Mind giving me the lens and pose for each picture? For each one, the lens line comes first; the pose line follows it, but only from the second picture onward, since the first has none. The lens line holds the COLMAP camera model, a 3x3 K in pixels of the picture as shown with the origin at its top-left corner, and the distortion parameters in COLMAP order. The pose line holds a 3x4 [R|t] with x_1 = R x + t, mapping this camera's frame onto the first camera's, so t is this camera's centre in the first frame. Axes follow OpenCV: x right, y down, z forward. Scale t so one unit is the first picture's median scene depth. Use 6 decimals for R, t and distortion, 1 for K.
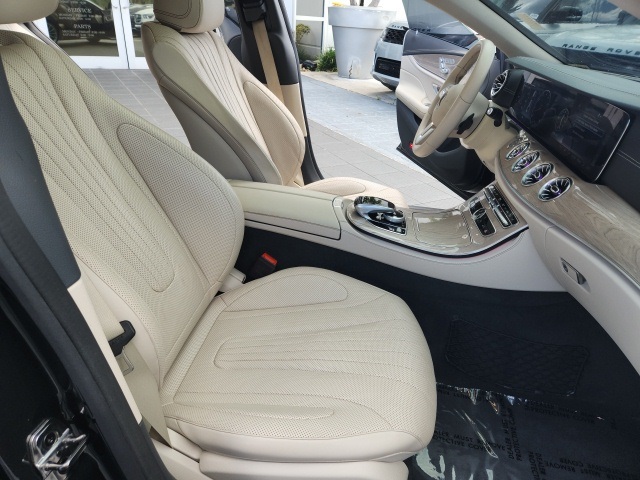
lens RADIAL K [[430.6, 0, 333.7], [0, 430.6, 242.2], [0, 0, 1]] dist [0.080432, -0.072487]
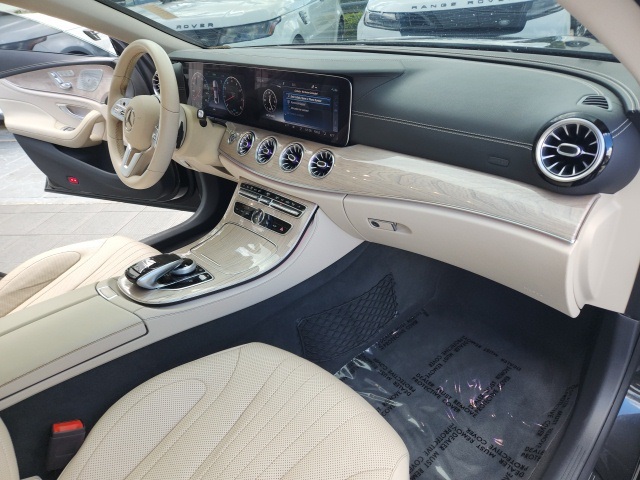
lens RADIAL K [[417.1, 0, 321.9], [0, 417.1, 241.5], [0, 0, 1]] dist [0.079707, -0.043433]
pose [[0.613782, -0.497518, 0.612982, -0.175641], [0.476127, 0.852621, 0.215269, -0.157611], [-0.629742, 0.159729, 0.760205, 0.239513]]
